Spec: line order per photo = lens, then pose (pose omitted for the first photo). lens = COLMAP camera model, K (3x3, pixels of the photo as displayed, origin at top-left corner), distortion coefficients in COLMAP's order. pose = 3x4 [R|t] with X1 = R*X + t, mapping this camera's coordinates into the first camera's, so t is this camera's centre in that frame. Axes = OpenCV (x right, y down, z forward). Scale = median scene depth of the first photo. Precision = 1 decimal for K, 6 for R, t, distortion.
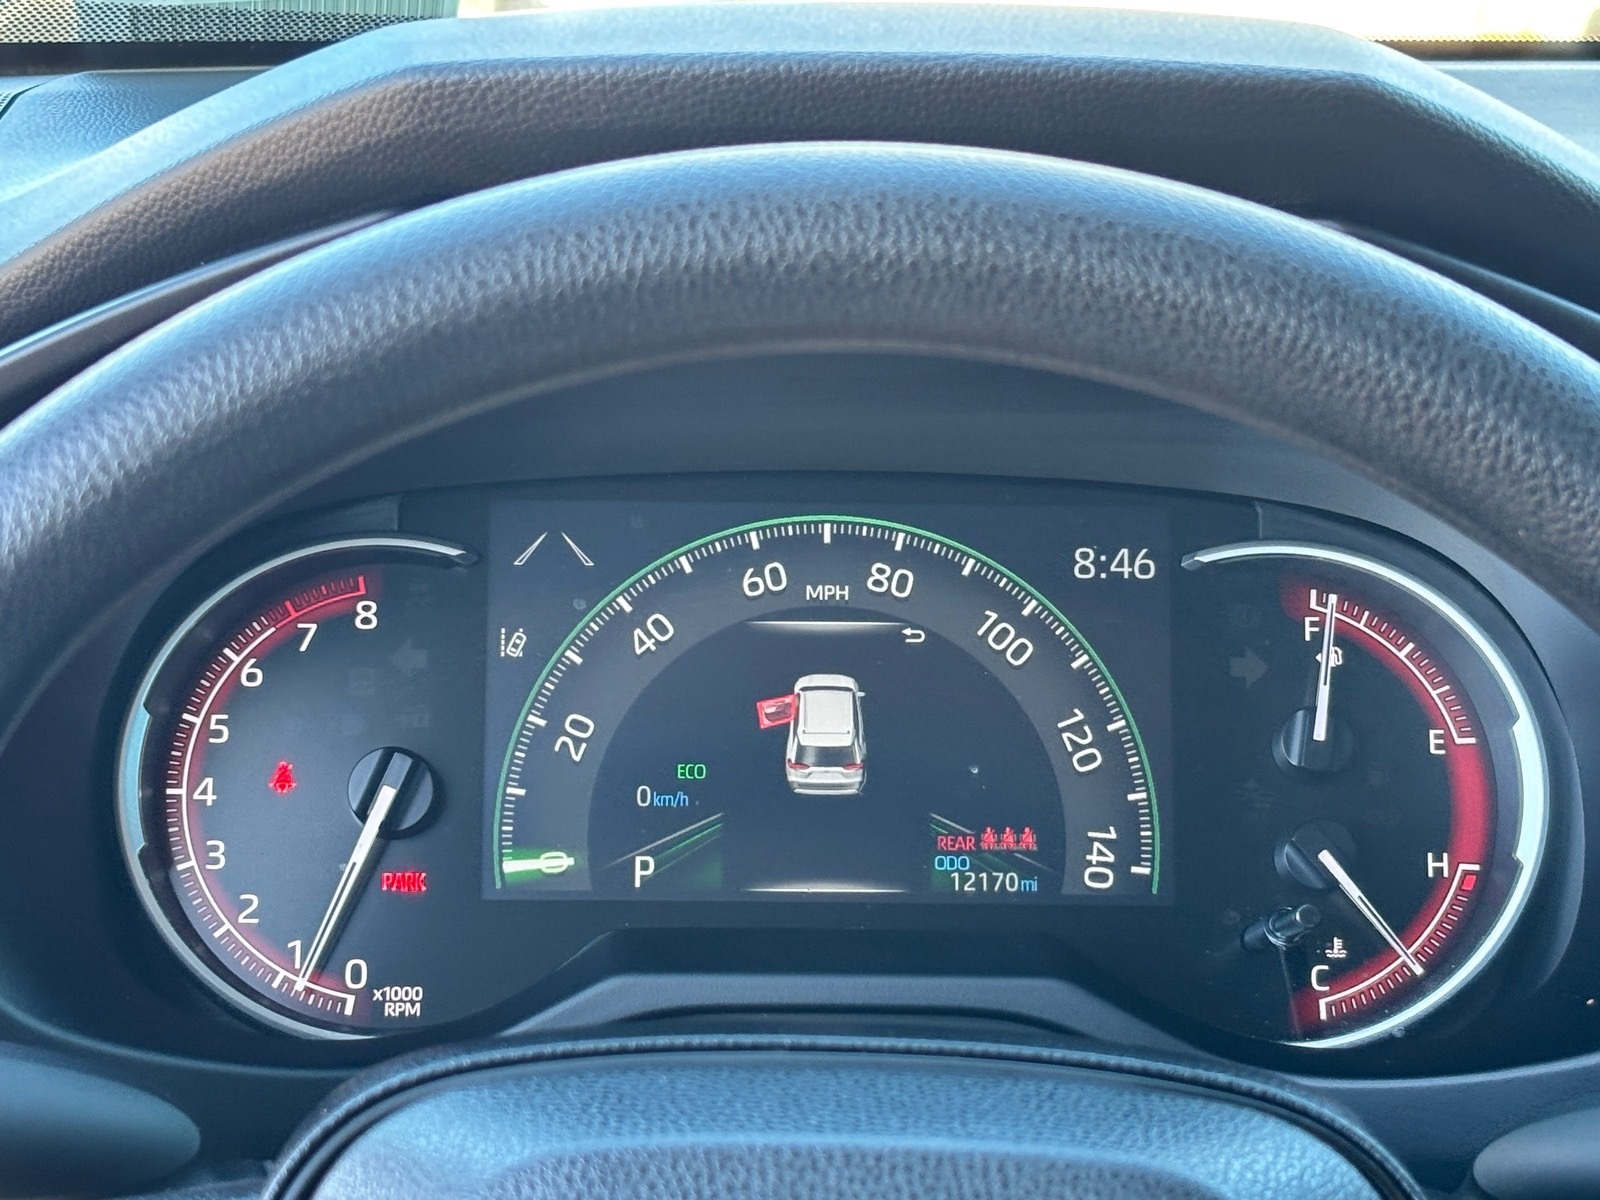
lens RADIAL K [[3528.6, 0, 778.3], [0, 3528.6, 601.1], [0, 0, 1]] dist [0.172974, -0.287937]
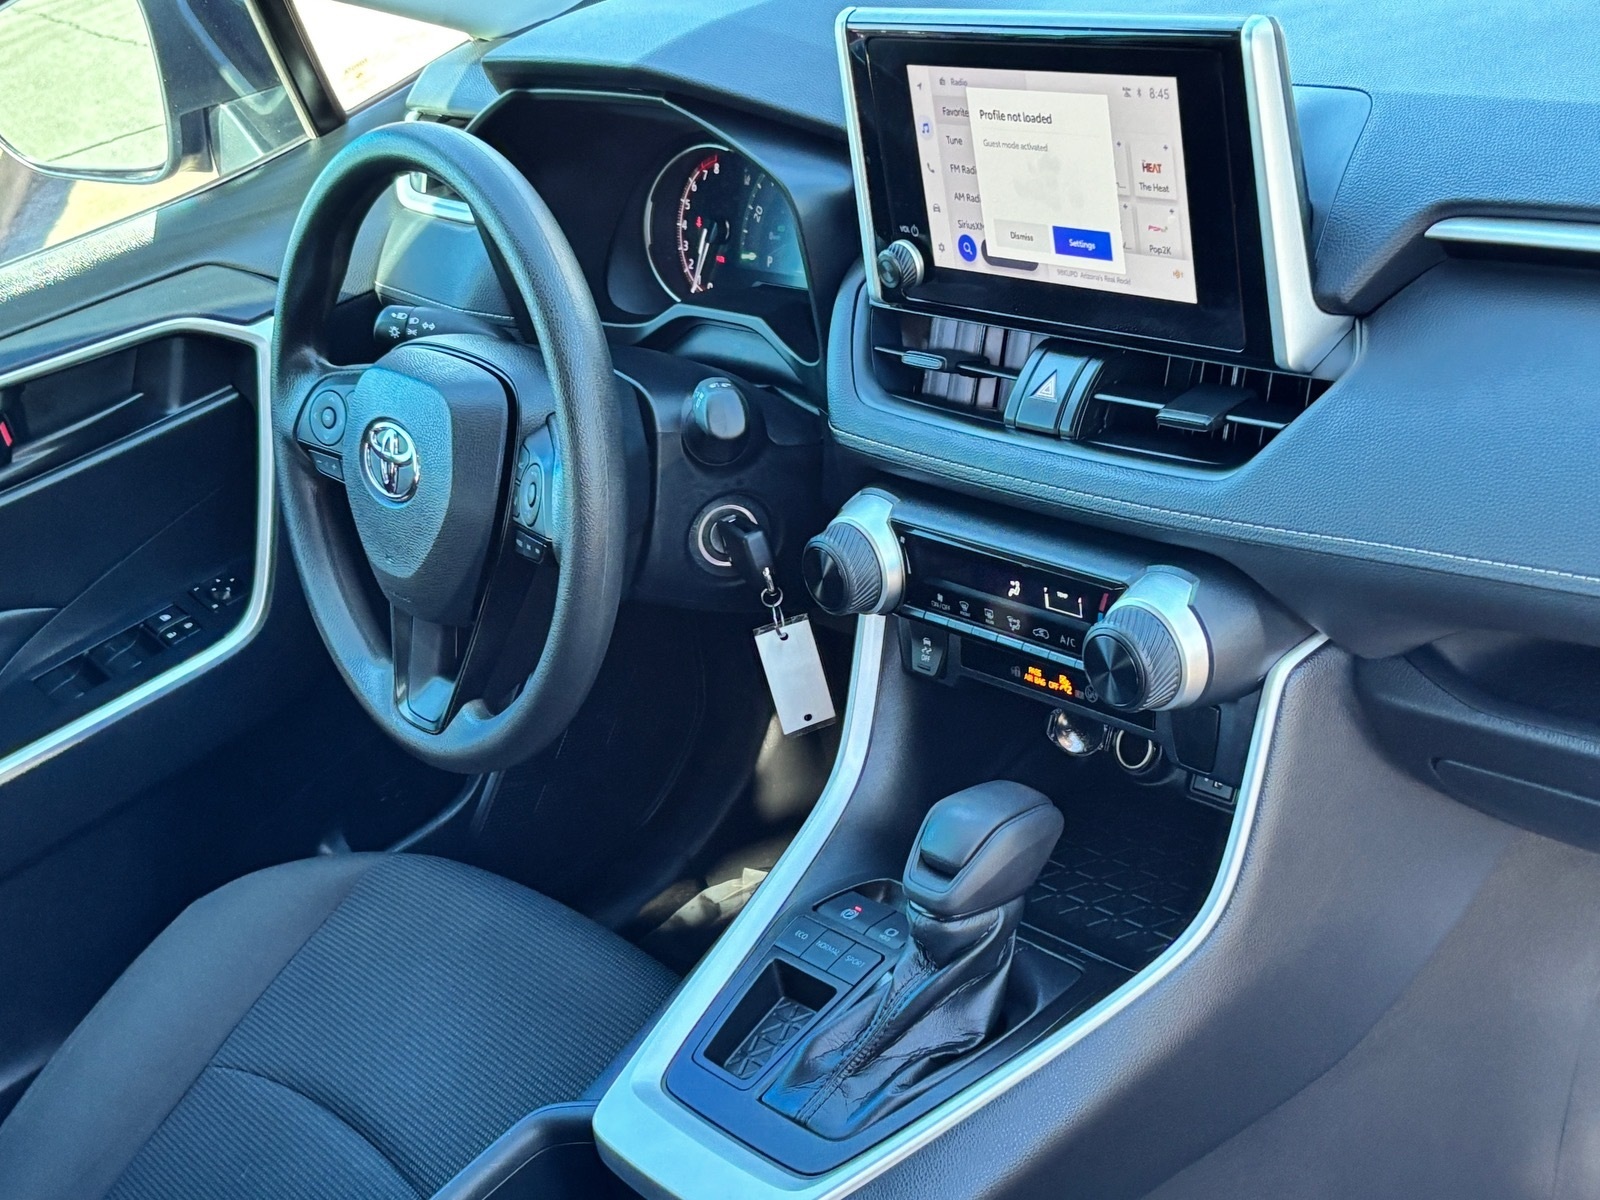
lens RADIAL K [[2274.1, 0, 800.0], [0, 2274.1, 600.0], [0, 0, 1]] dist [0.312429, -1.584635]
pose [[0.602450, 0.191549, -0.774831, 1.540024], [0.089952, 0.948297, 0.304372, -0.240562], [0.793072, -0.253066, 0.554071, -0.132988]]
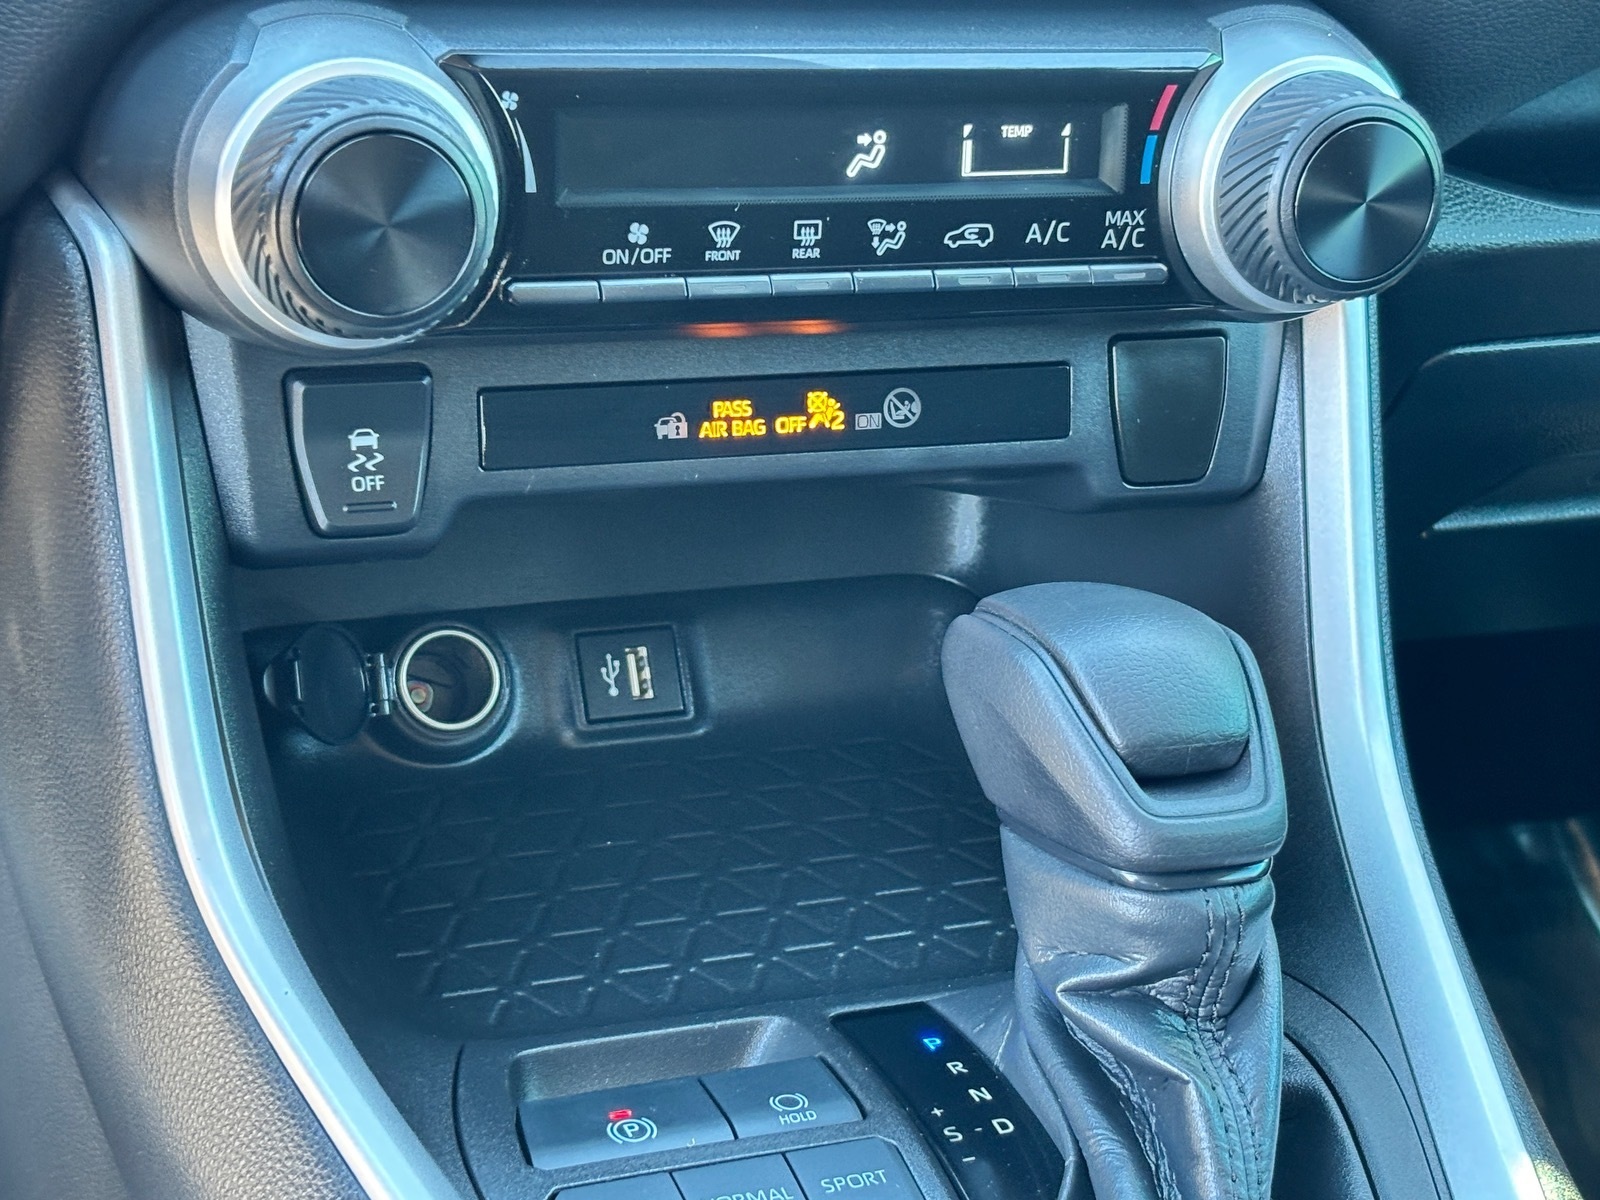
lens RADIAL K [[2864.0, 0, 795.4], [0, 2864.0, 637.3], [0, 0, 1]] dist [0.075410, 0.055192]
pose [[0.932749, -0.090308, 0.349033, 0.209184], [0.003936, 0.970612, 0.240616, 0.145145], [-0.360505, -0.223060, 0.905693, 0.065900]]
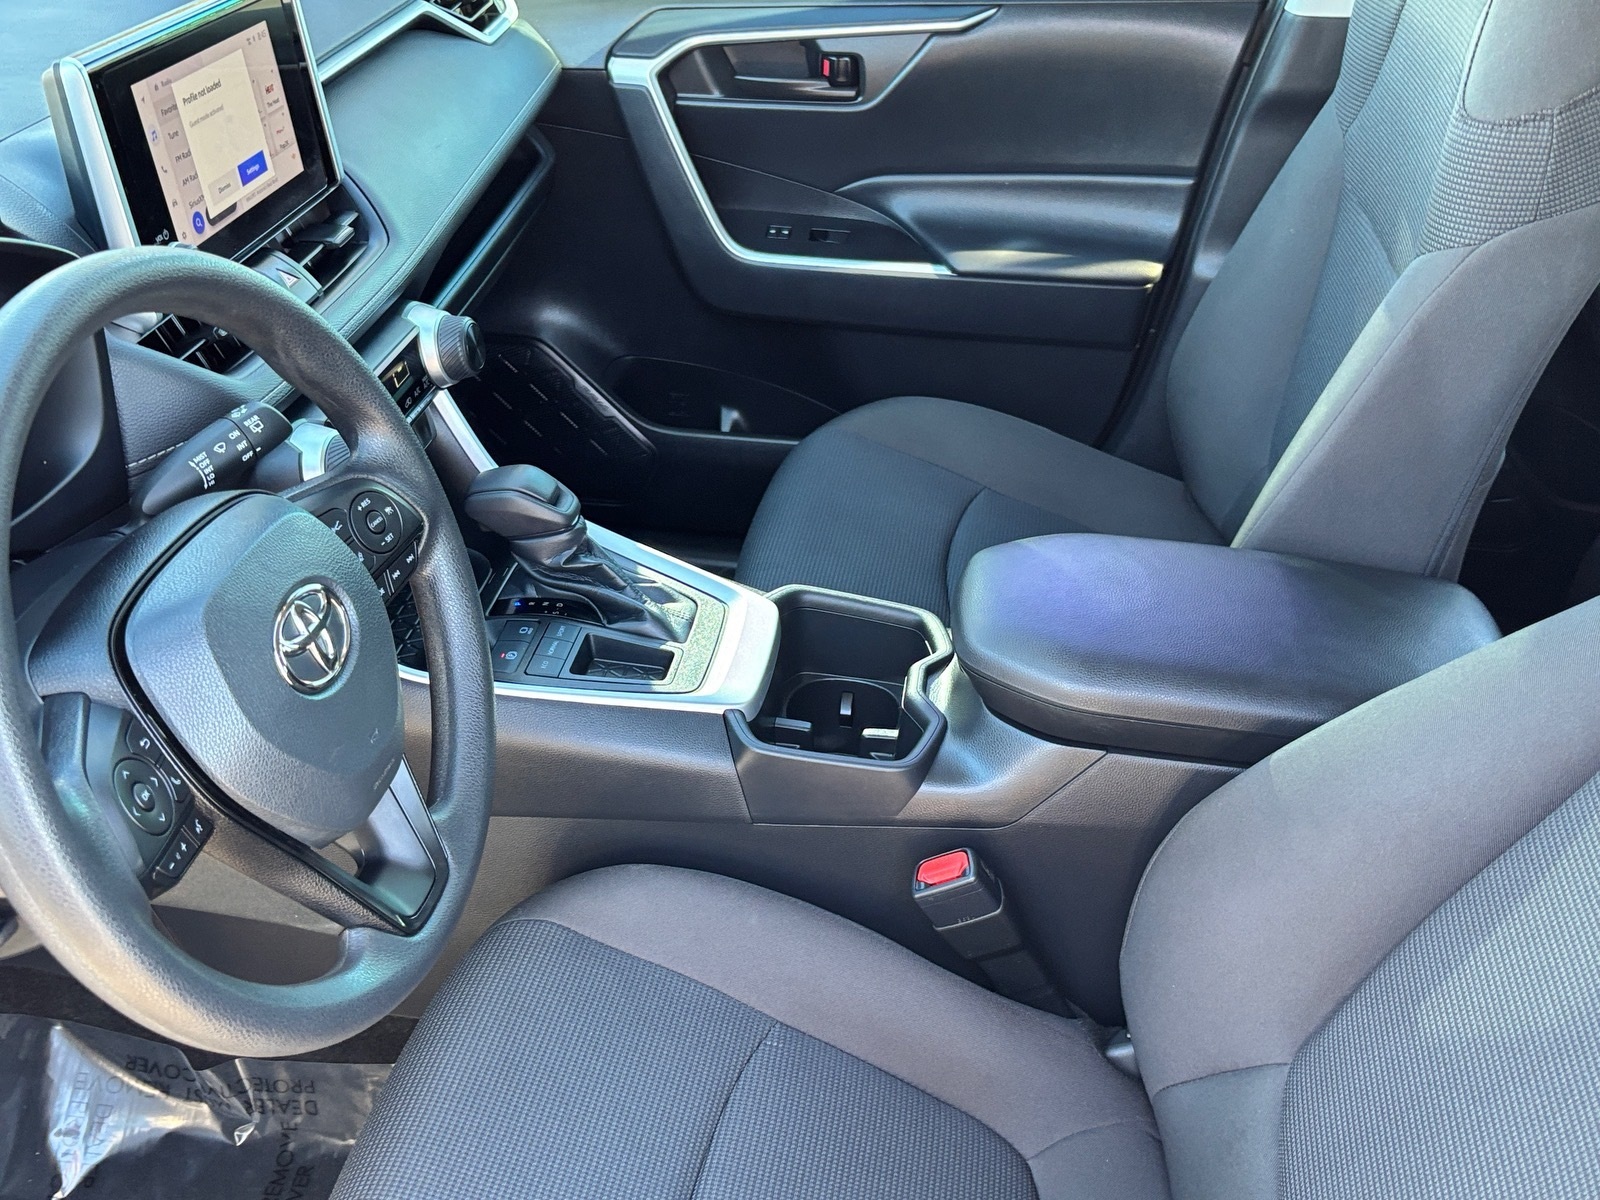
lens RADIAL K [[1561.4, 0, 786.7], [0, 1561.4, 627.8], [0, 0, 1]] dist [0.077448, -0.182084]
pose [[0.166820, -0.553435, 0.816015, -0.712500], [0.215352, 0.828082, 0.517594, -0.279242], [-0.962182, 0.089385, 0.257324, 0.078656]]
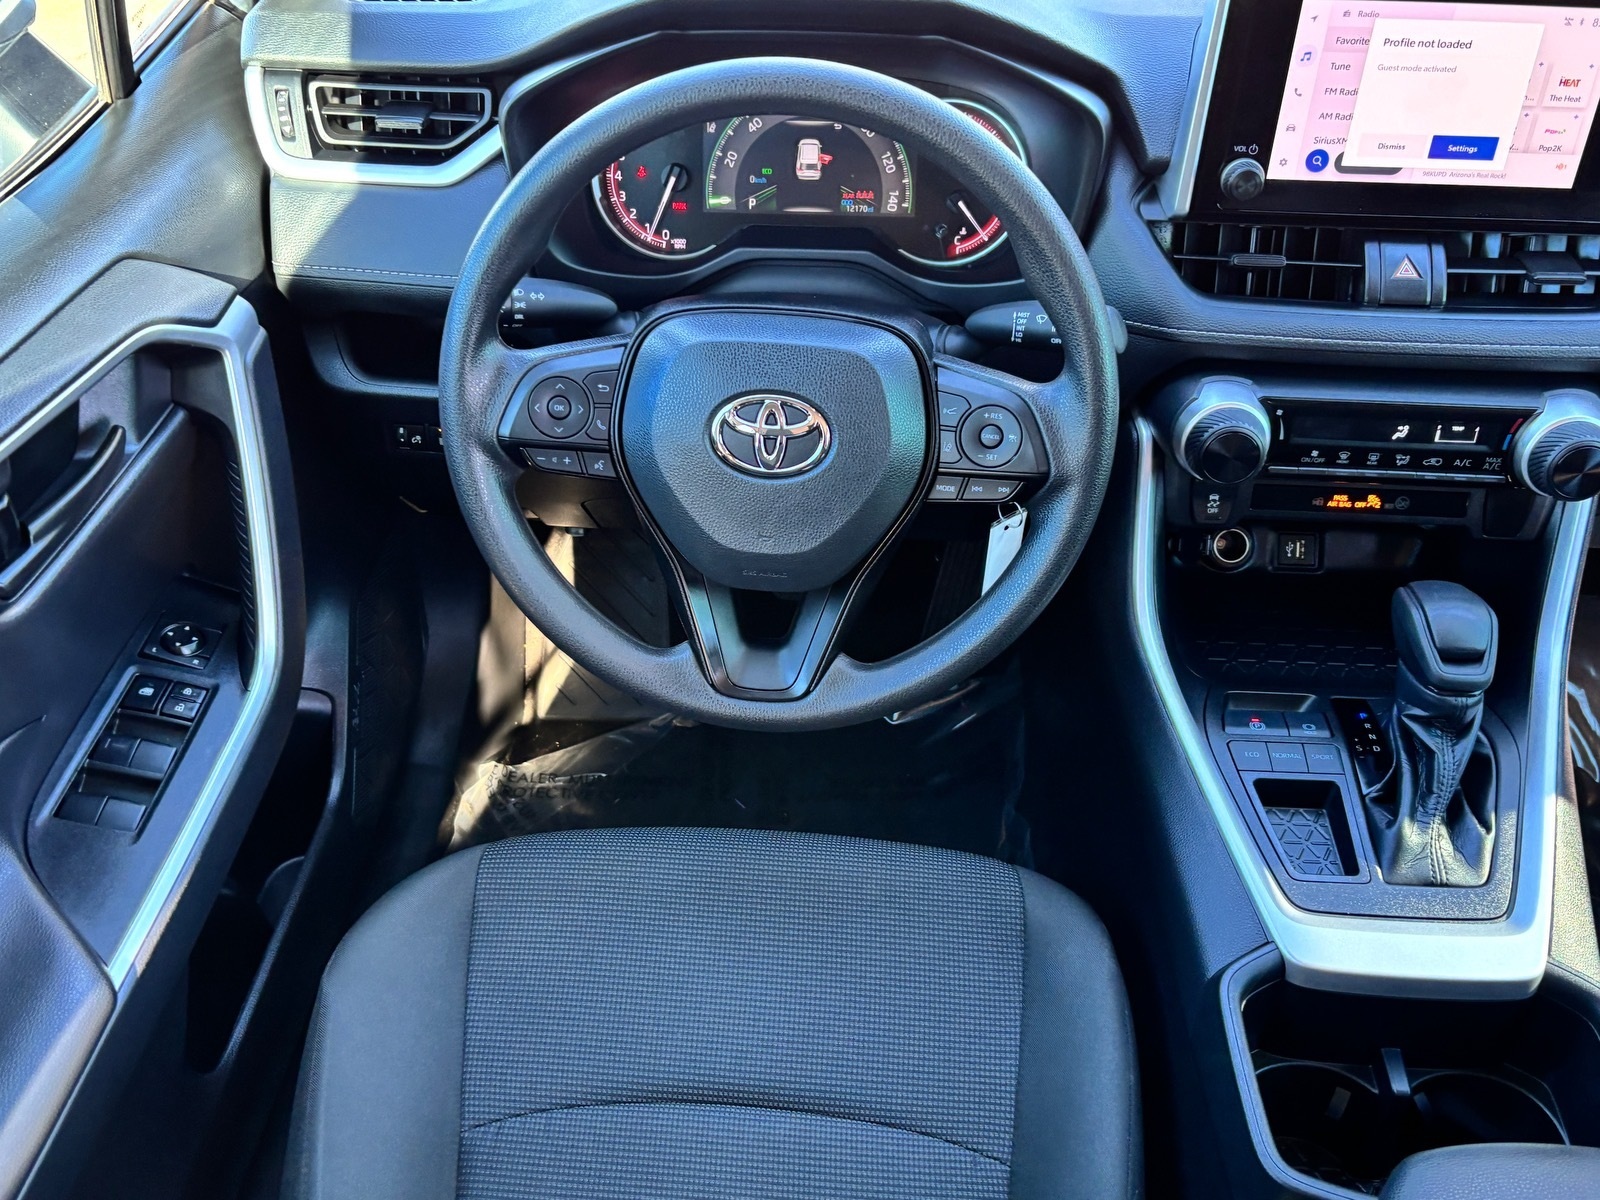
lens RADIAL K [[1454.5, 0, 795.1], [0, 1454.5, 617.2], [0, 0, 1]] dist [0.021206, -0.004841]
pose [[0.997491, 0.034406, -0.061875, 0.097327], [-0.002393, 0.889854, 0.456240, -0.196637], [0.070757, -0.454947, 0.887703, -0.363372]]
